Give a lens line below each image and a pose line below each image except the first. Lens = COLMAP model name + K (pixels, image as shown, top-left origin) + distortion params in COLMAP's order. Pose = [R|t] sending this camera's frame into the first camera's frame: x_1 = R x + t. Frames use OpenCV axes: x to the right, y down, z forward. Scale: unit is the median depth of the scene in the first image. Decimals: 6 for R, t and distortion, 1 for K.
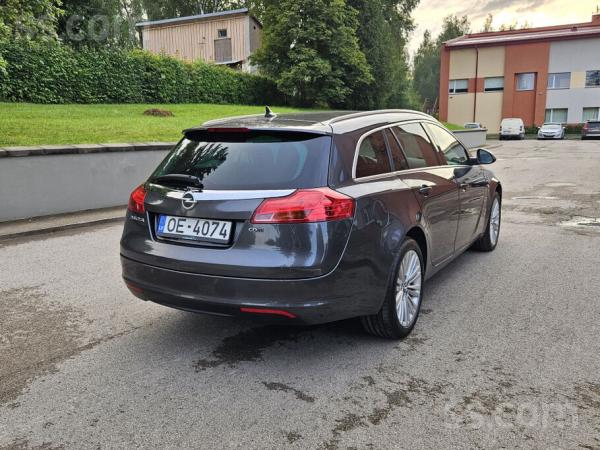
lens RADIAL K [[526.9, 0, 300.0], [0, 526.9, 225.0], [0, 0, 1]] dist [0.063067, -0.016742]
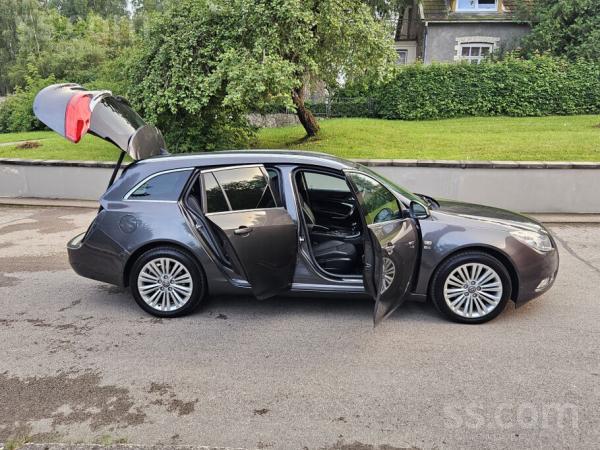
lens RADIAL K [[499.0, 0, 300.0], [0, 499.0, 225.0], [0, 0, 1]] dist [0.066695, -0.053940]
pose [[0.472038, 0.181770, -0.862635, 1.386444], [-0.177452, 0.978075, 0.108992, -0.220160], [0.863534, 0.101627, 0.493944, 0.609177]]
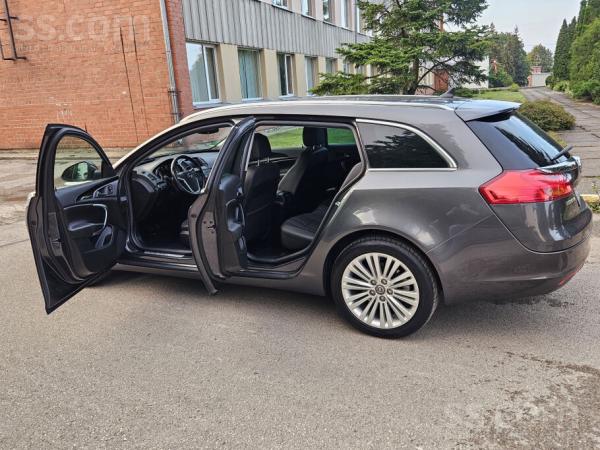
lens RADIAL K [[499.0, 0, 300.0], [0, 499.0, 225.0], [0, 0, 1]] dist [0.066695, -0.053940]
pose [[-0.066994, -0.235126, 0.969653, -1.031334], [0.237182, 0.940226, 0.244377, -0.272639], [-0.969153, 0.246356, -0.007222, 1.309082]]
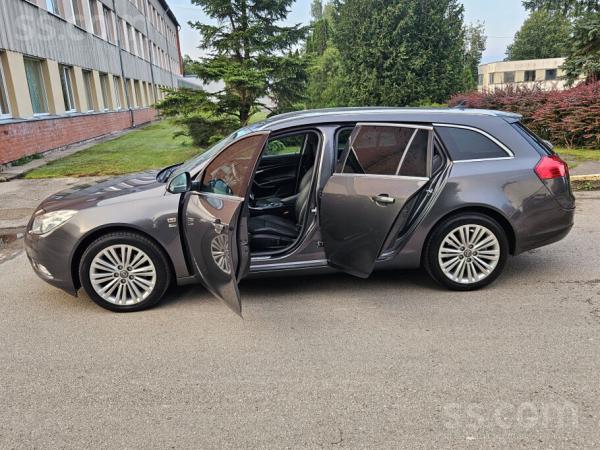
lens RADIAL K [[499.0, 0, 300.0], [0, 499.0, 225.0], [0, 0, 1]] dist [0.066695, -0.053940]
pose [[-0.550266, -0.166545, 0.818211, -0.935699], [0.203372, 0.923665, 0.324782, -0.426821], [-0.809844, 0.345118, -0.474391, 2.017967]]
